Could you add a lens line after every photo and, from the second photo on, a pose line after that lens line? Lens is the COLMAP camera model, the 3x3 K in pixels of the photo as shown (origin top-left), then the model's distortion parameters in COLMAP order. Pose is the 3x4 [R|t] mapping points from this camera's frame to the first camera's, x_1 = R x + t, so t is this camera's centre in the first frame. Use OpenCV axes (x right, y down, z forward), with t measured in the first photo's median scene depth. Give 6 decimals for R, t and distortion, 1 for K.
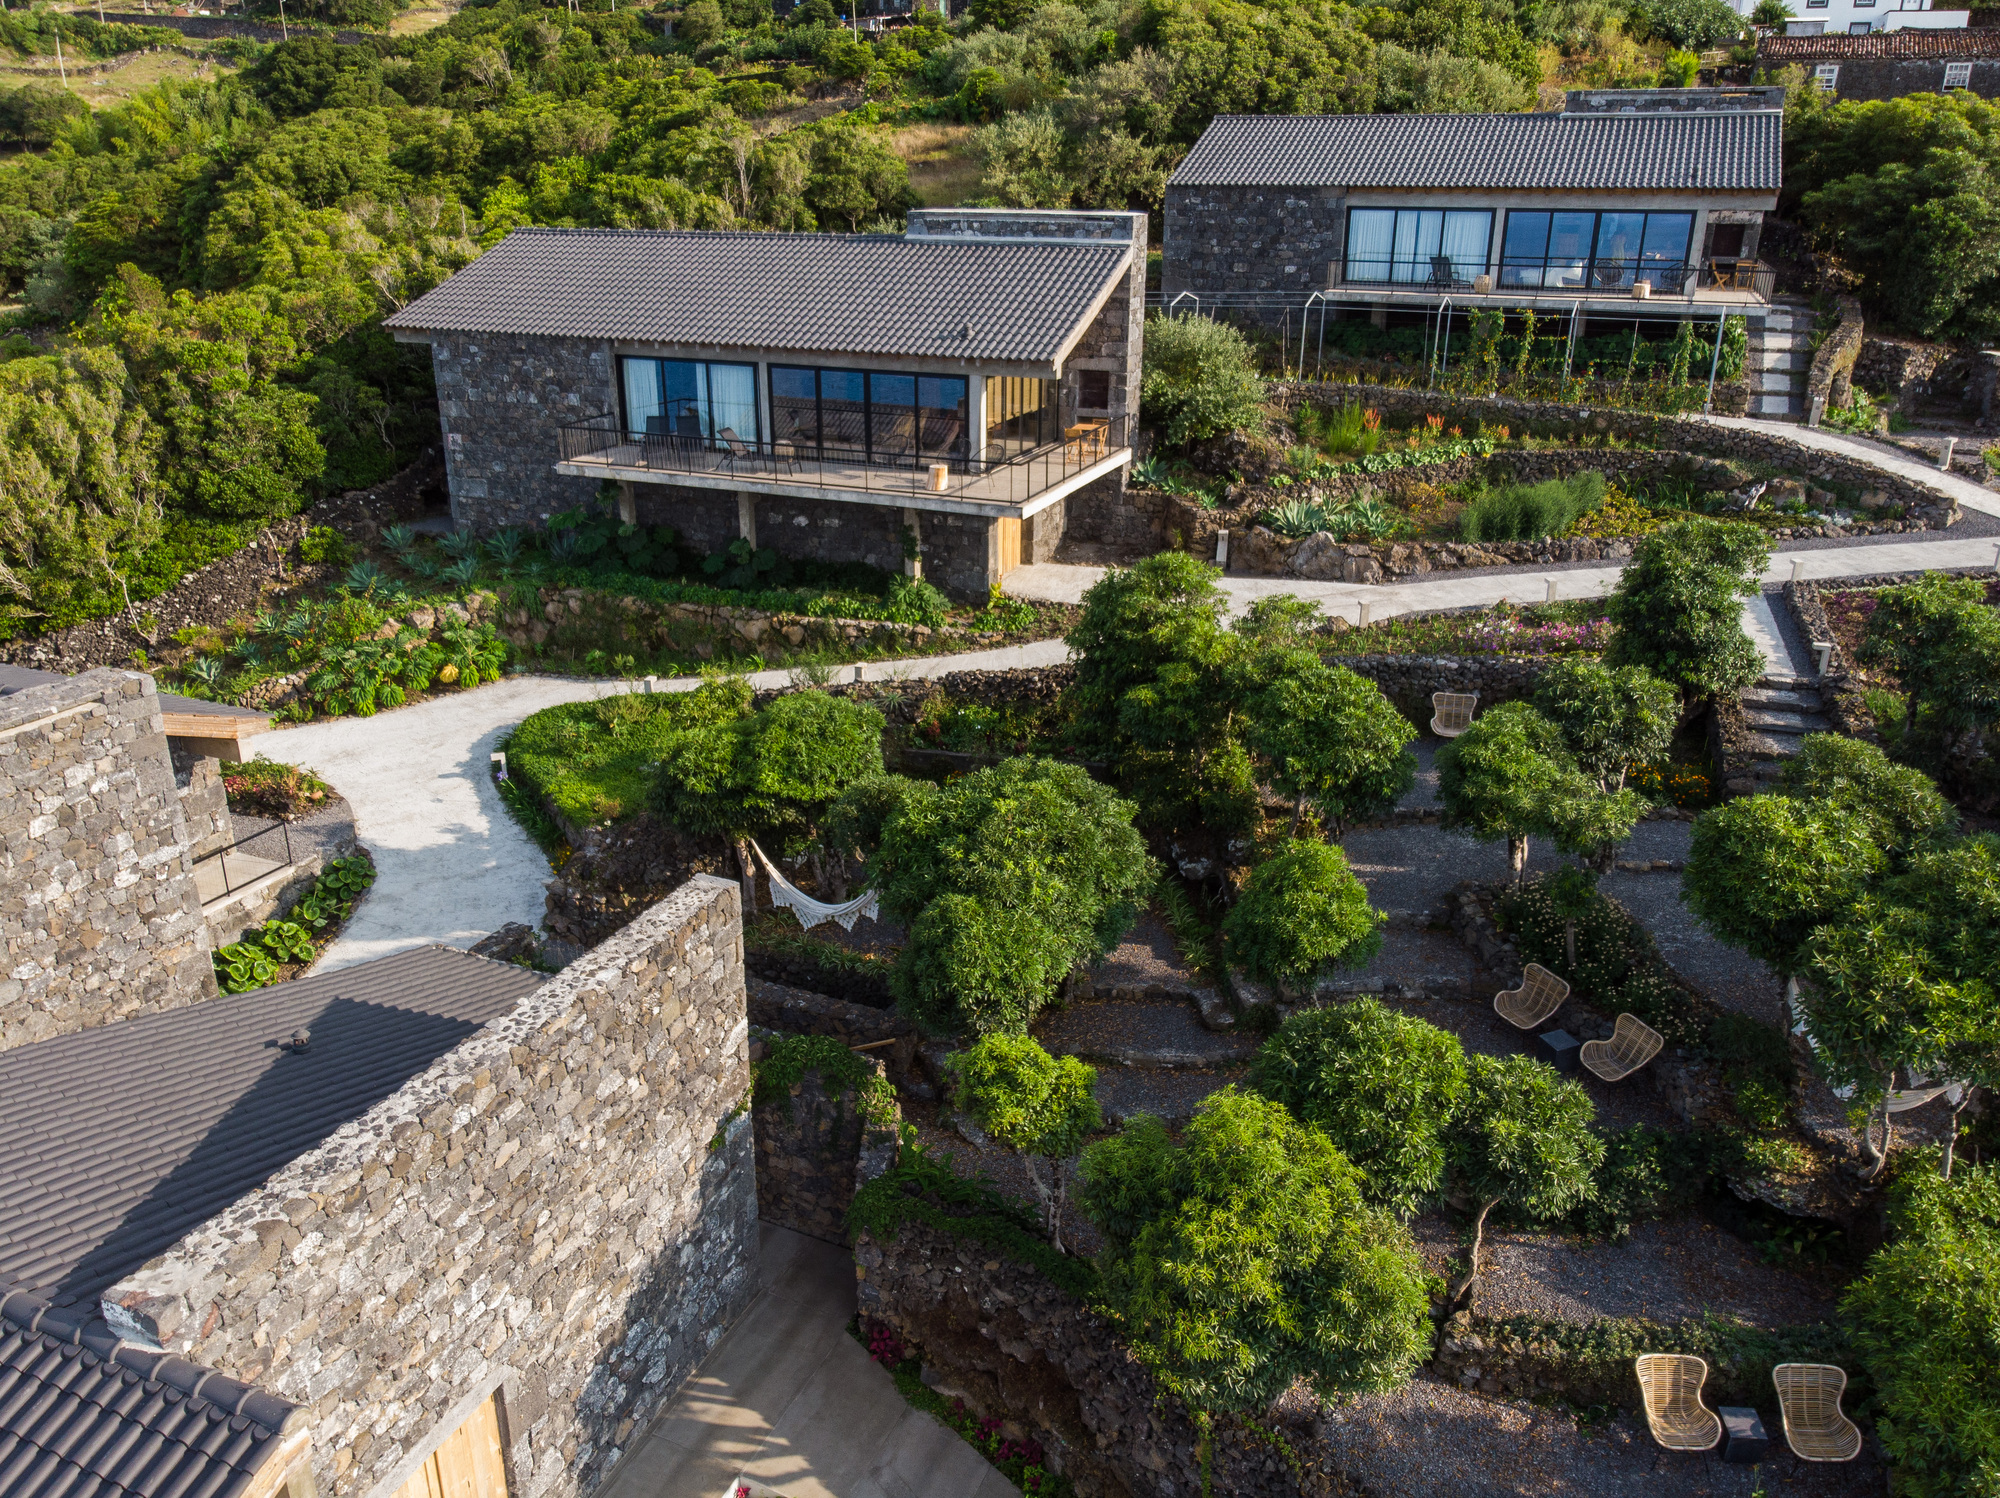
lens RADIAL K [[1467.6, 0, 988.2], [0, 1467.6, 744.8], [0, 0, 1]] dist [0.000457, 0.010110]
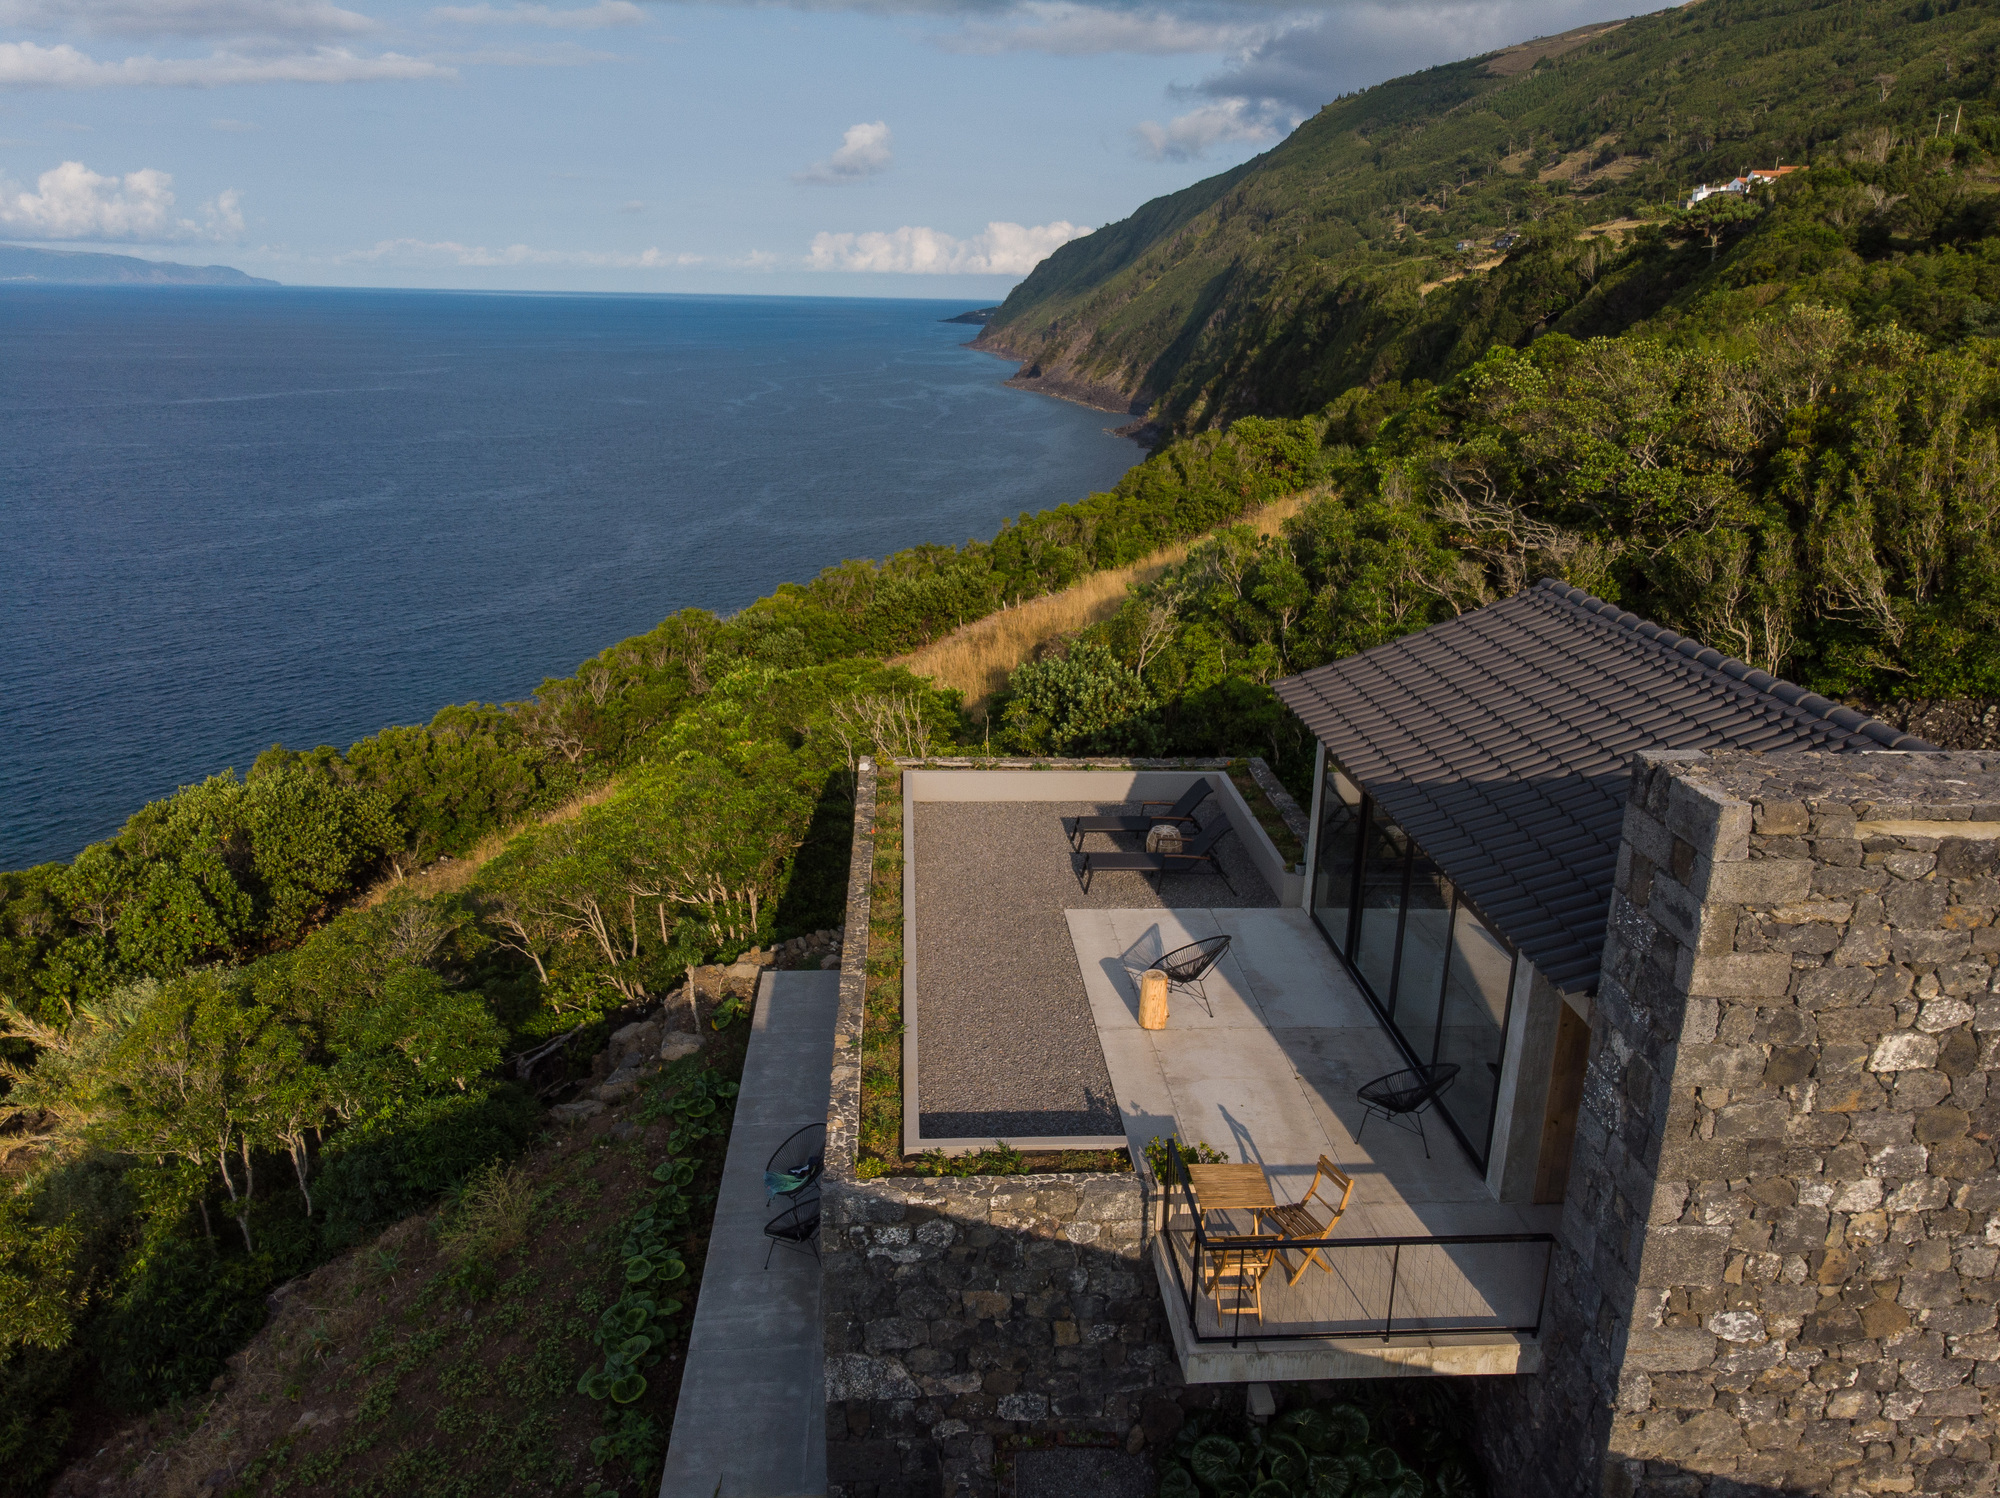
lens RADIAL K [[1478.9, 0, 993.9], [0, 1478.9, 748.5], [0, 0, 1]] dist [-0.019786, 0.023654]
pose [[0.453433, 0.269406, -0.849599, -0.220578], [-0.338143, 0.933957, 0.115688, 0.006131], [0.824656, 0.234829, 0.514585, 0.281015]]
